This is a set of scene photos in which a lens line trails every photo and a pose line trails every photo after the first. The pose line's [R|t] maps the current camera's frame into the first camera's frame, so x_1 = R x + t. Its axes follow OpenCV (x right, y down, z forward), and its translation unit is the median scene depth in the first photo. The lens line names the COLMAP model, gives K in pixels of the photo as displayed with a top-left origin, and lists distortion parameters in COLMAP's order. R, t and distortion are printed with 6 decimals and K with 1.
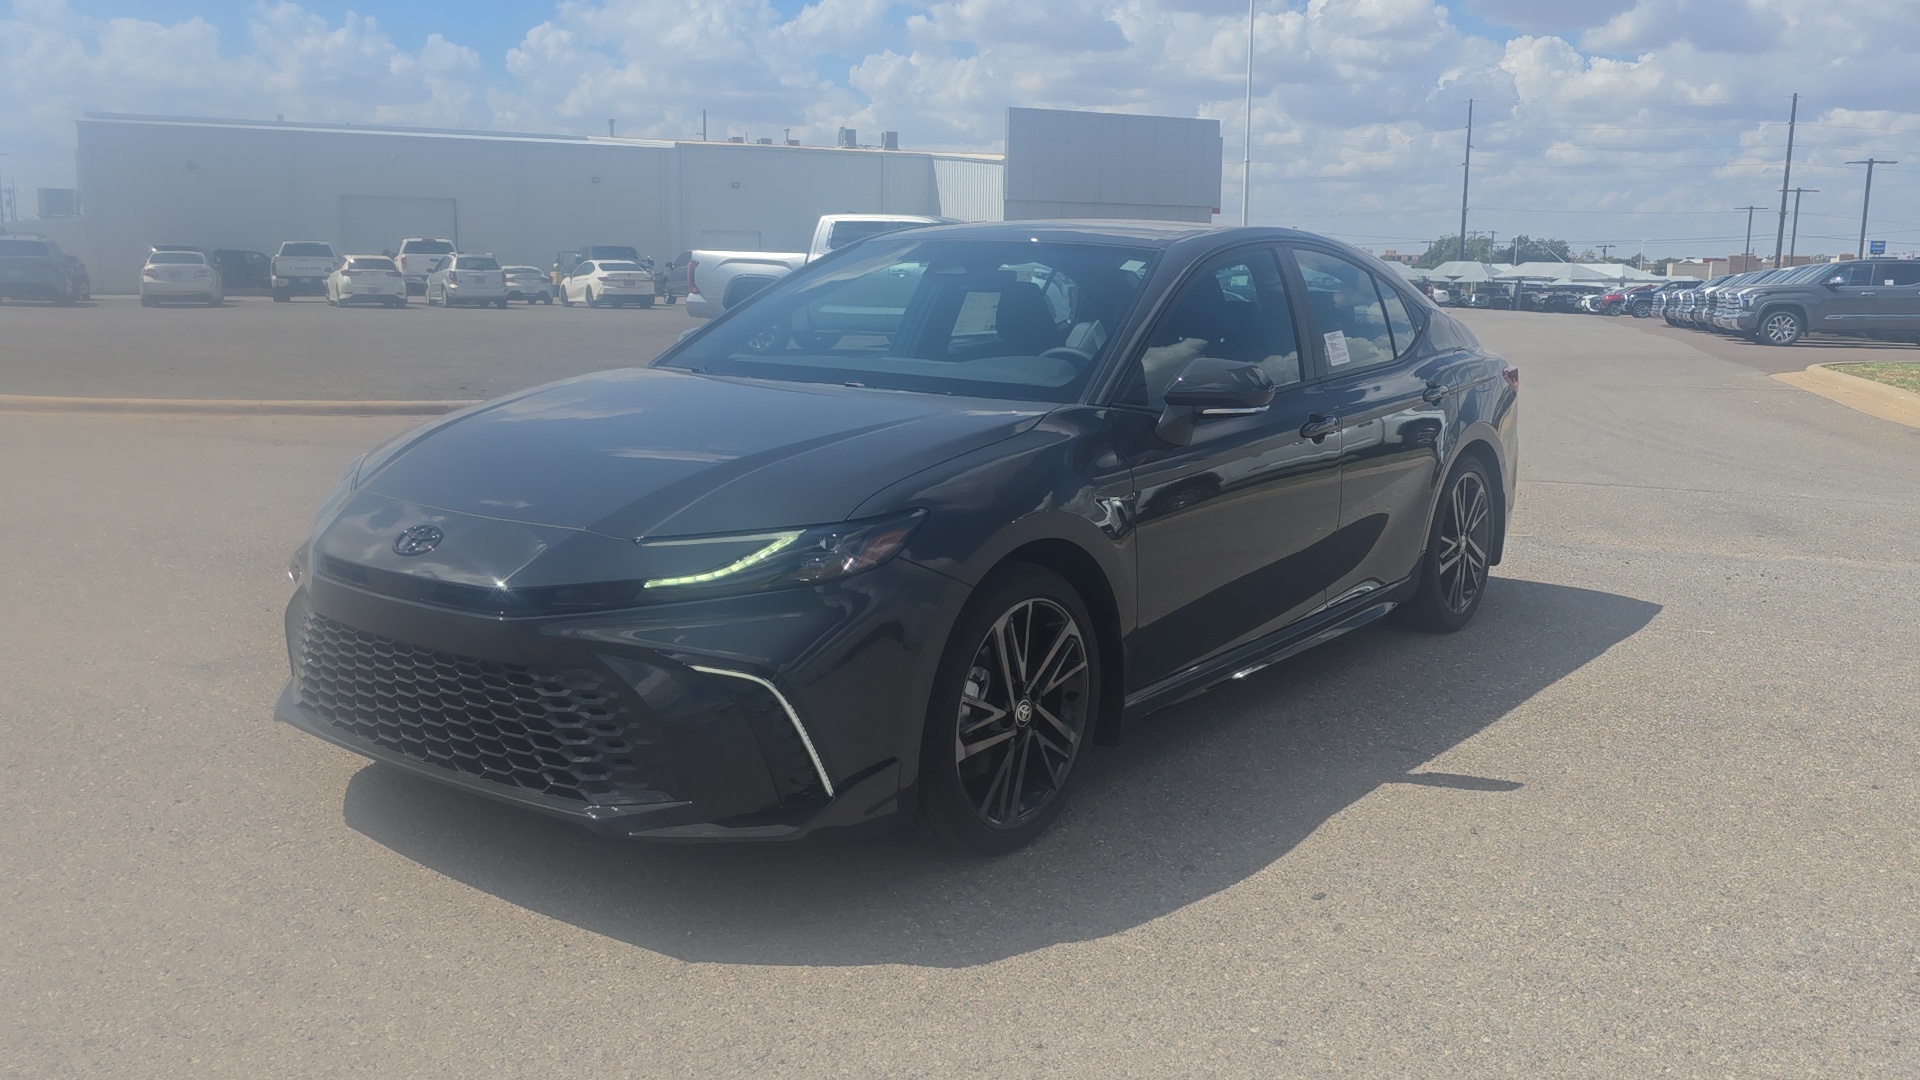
lens RADIAL K [[1584.9, 0, 972.1], [0, 1584.9, 552.0], [0, 0, 1]] dist [-0.010389, 0.016530]
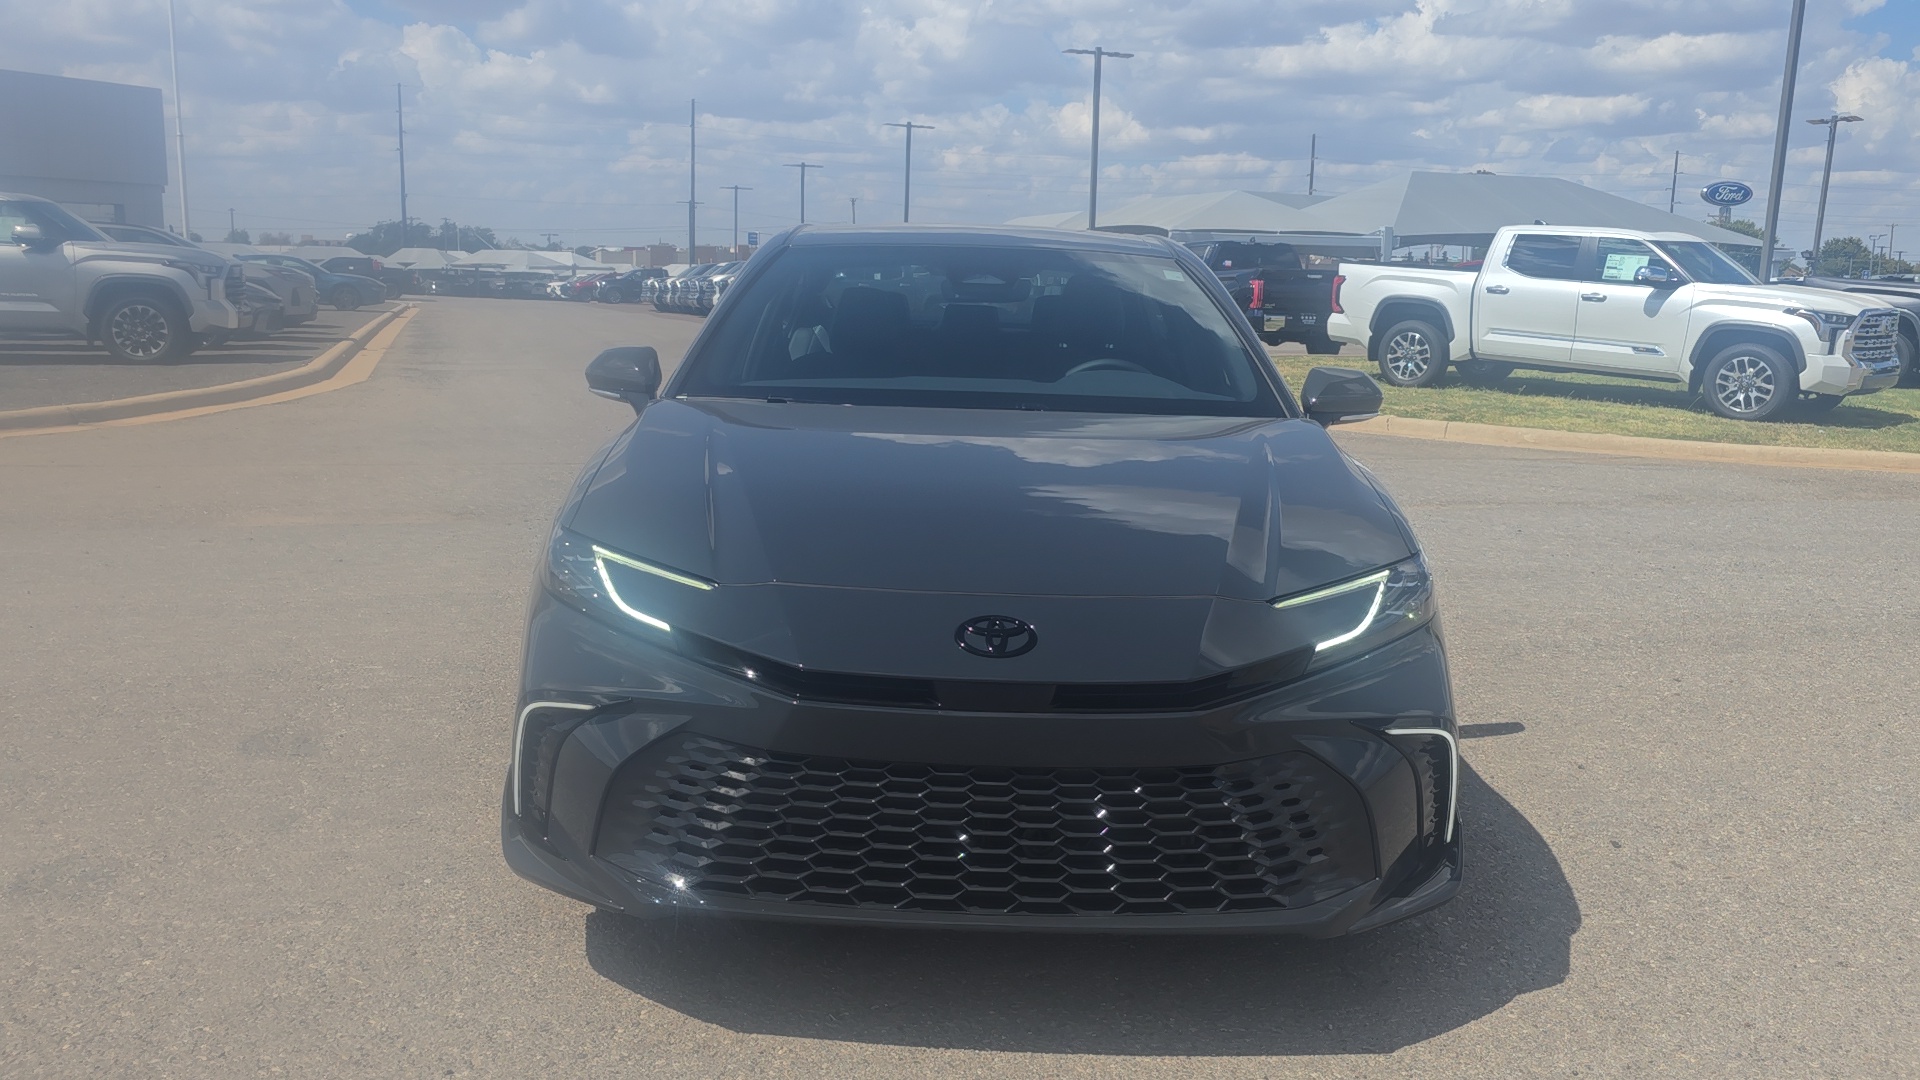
lens RADIAL K [[1584.9, 0, 944.7], [0, 1584.9, 545.4], [0, 0, 1]] dist [-0.010389, 0.016530]
pose [[0.804273, -0.097487, 0.586210, -0.477594], [0.094742, 0.994870, 0.035463, -0.047422], [-0.586660, 0.027017, 0.809383, 0.217541]]
